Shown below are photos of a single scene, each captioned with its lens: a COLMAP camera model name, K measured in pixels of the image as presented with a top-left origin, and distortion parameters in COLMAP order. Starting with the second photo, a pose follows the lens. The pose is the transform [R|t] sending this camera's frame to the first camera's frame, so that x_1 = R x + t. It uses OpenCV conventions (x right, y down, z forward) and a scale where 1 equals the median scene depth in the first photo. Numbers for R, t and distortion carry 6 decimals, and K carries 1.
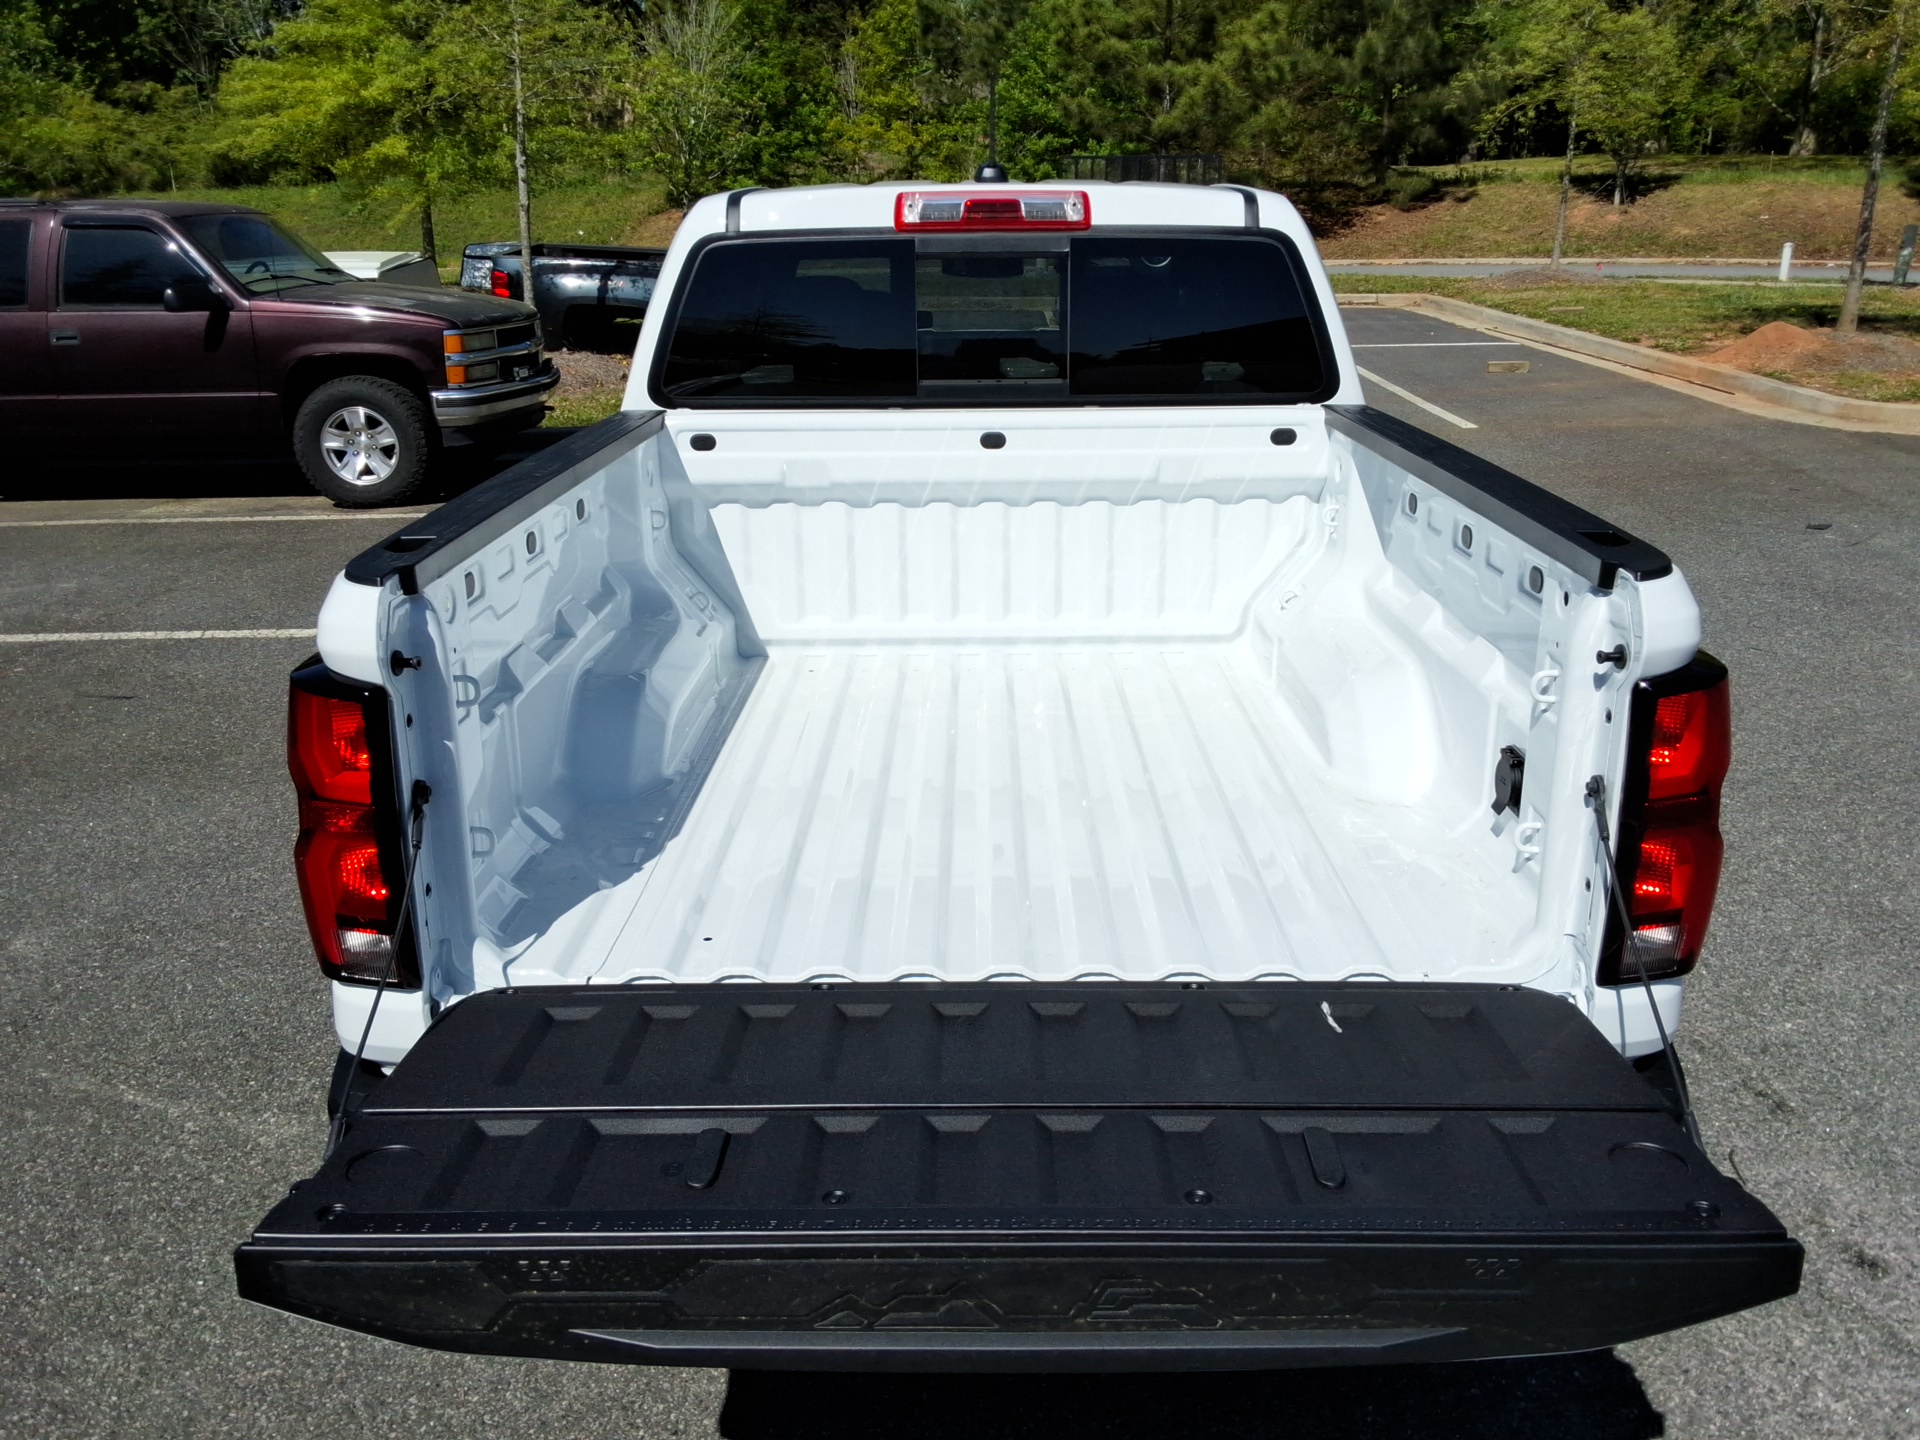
lens RADIAL K [[1543.4, 0, 973.5], [0, 1543.4, 694.8], [0, 0, 1]] dist [0.096355, -0.153398]
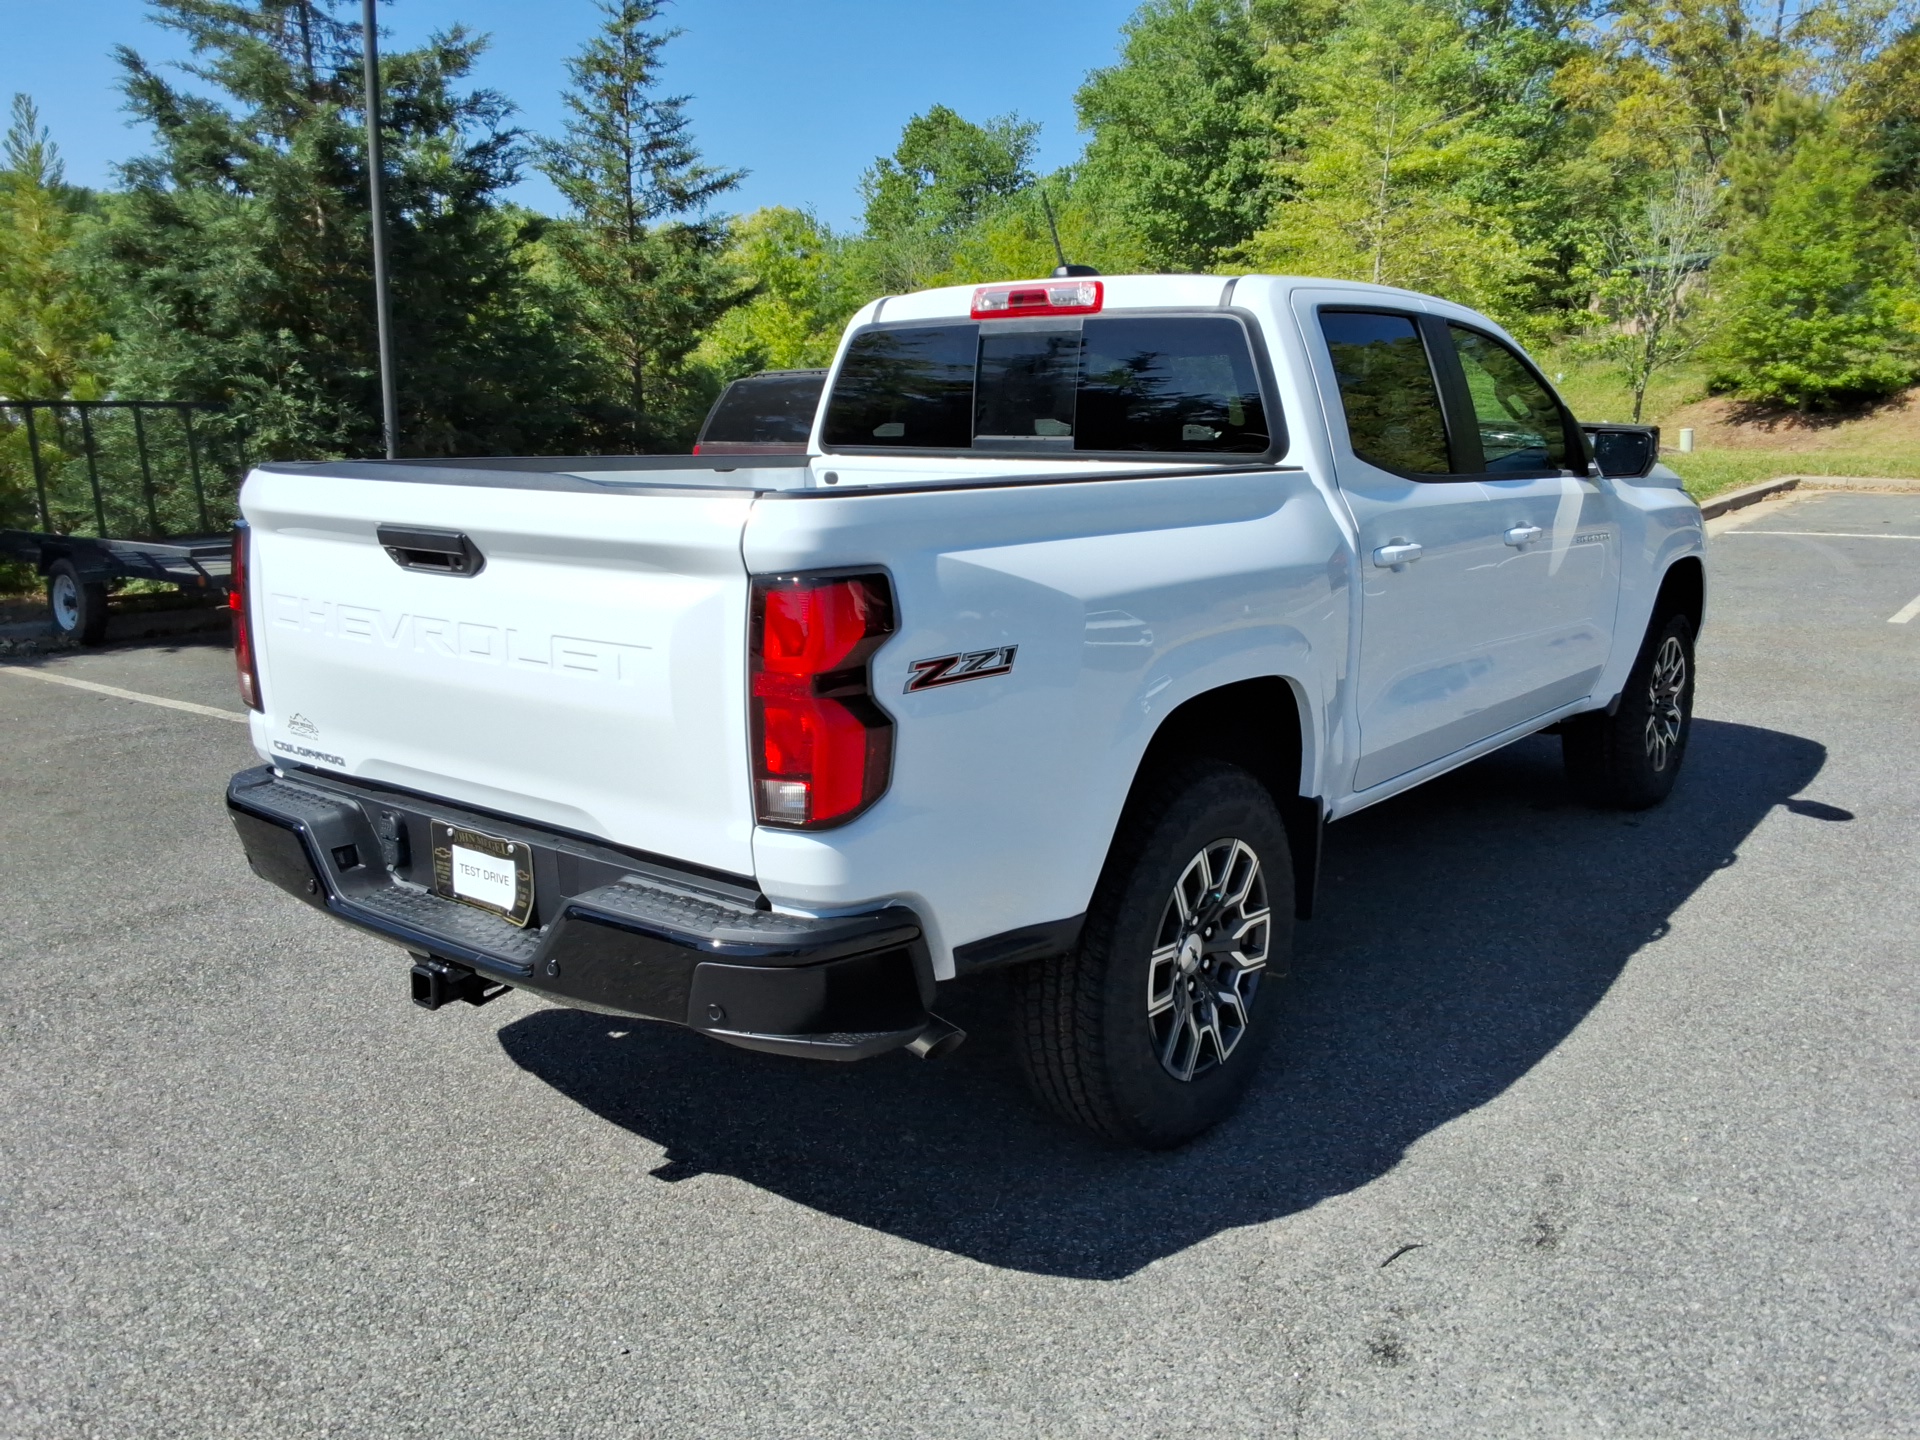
lens RADIAL K [[1543.4, 0, 973.5], [0, 1543.4, 694.8], [0, 0, 1]] dist [0.096355, -0.153398]
pose [[0.789673, 0.118101, -0.602053, 0.161514], [-0.189057, 0.980387, -0.055658, 0.015158], [0.583672, 0.157774, 0.796514, 0.010994]]
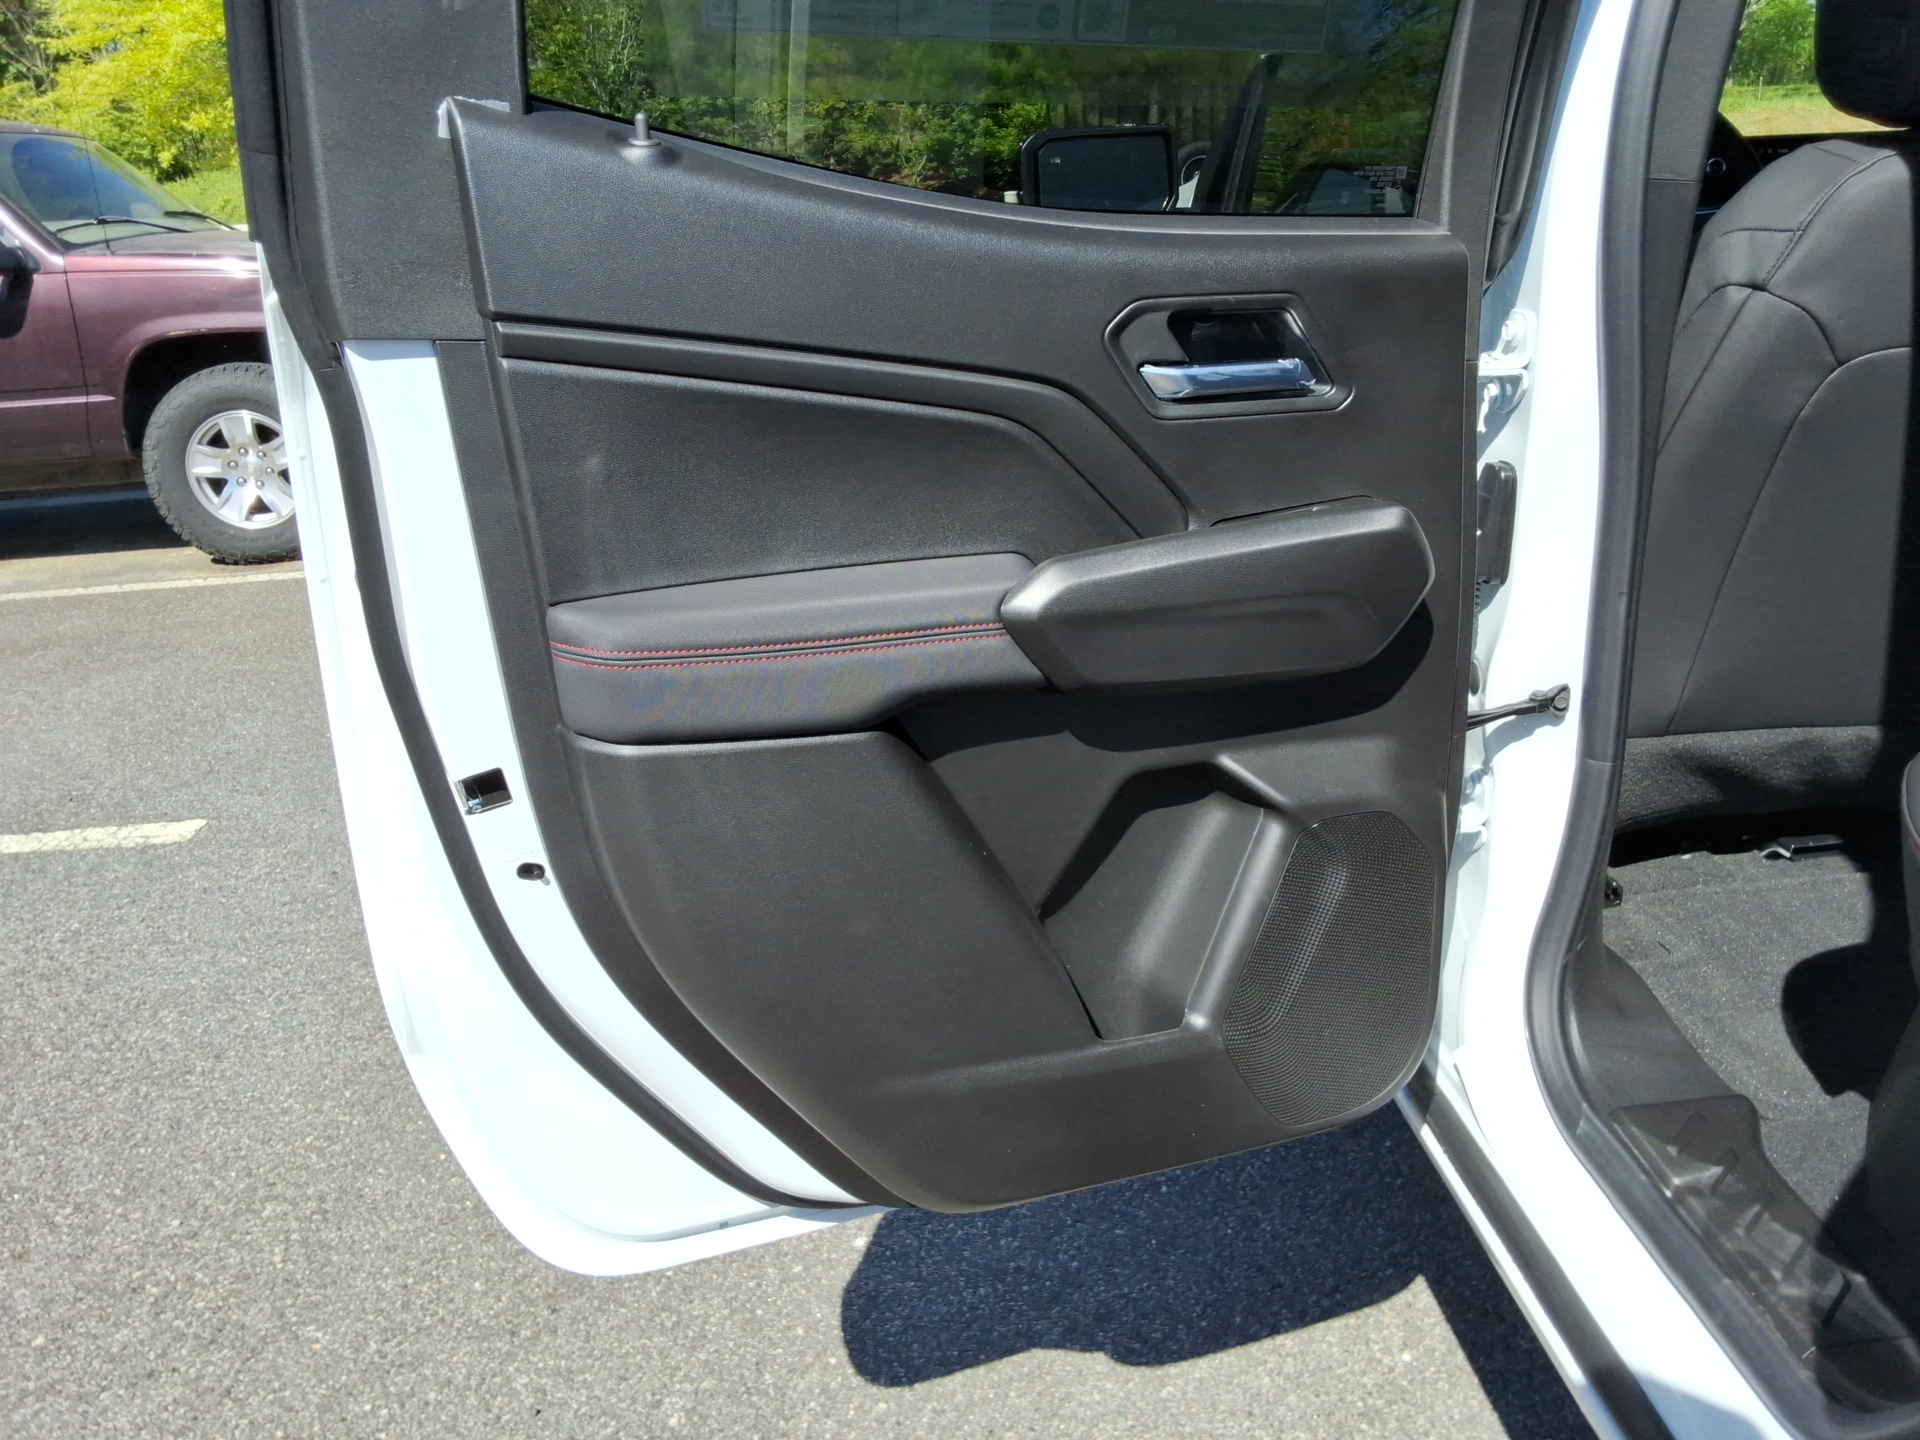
lens RADIAL K [[1543.4, 0, 973.5], [0, 1543.4, 694.8], [0, 0, 1]] dist [0.096355, -0.153398]
pose [[0.996604, -0.059774, 0.056640, -0.084328], [0.059187, 0.998175, 0.011988, -0.035220], [-0.057253, -0.008595, 0.998323, 0.208382]]
